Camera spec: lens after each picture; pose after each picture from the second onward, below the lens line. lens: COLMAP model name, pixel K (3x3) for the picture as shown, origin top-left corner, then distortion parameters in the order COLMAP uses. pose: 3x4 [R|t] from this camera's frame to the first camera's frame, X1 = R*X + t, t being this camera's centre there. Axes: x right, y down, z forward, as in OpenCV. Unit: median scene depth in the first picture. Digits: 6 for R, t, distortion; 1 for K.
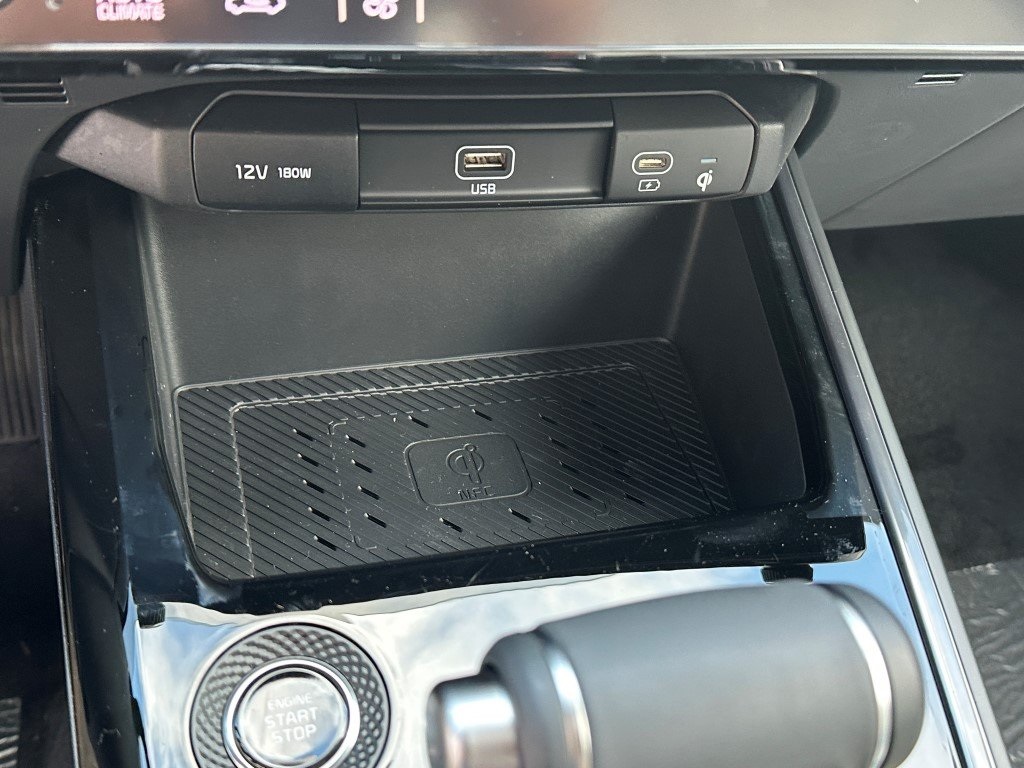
lens RADIAL K [[1136.1, 0, 512.0], [0, 1136.1, 384.0], [0, 0, 1]] dist [0.059033, -0.013823]
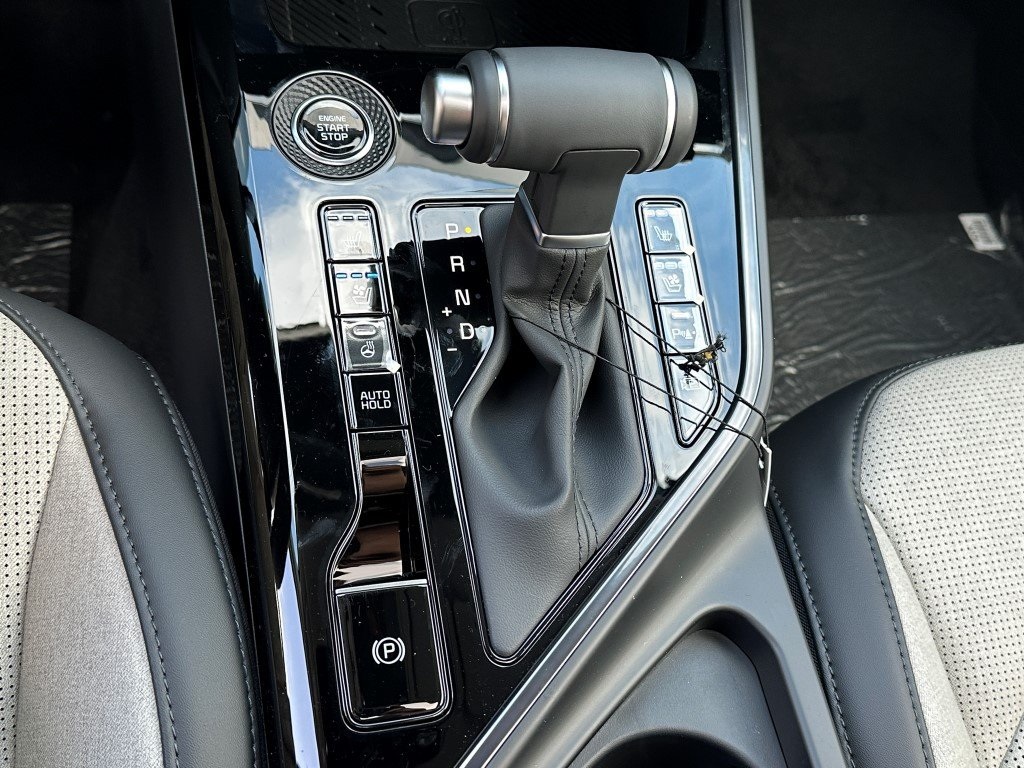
lens RADIAL K [[1136.1, 0, 512.0], [0, 1136.1, 384.0], [0, 0, 1]] dist [0.059033, -0.013823]
pose [[0.991755, 0.117358, 0.051467, 0.017680], [-0.126736, 0.957691, 0.258389, 0.183489], [-0.018966, -0.262782, 0.964669, -0.639068]]
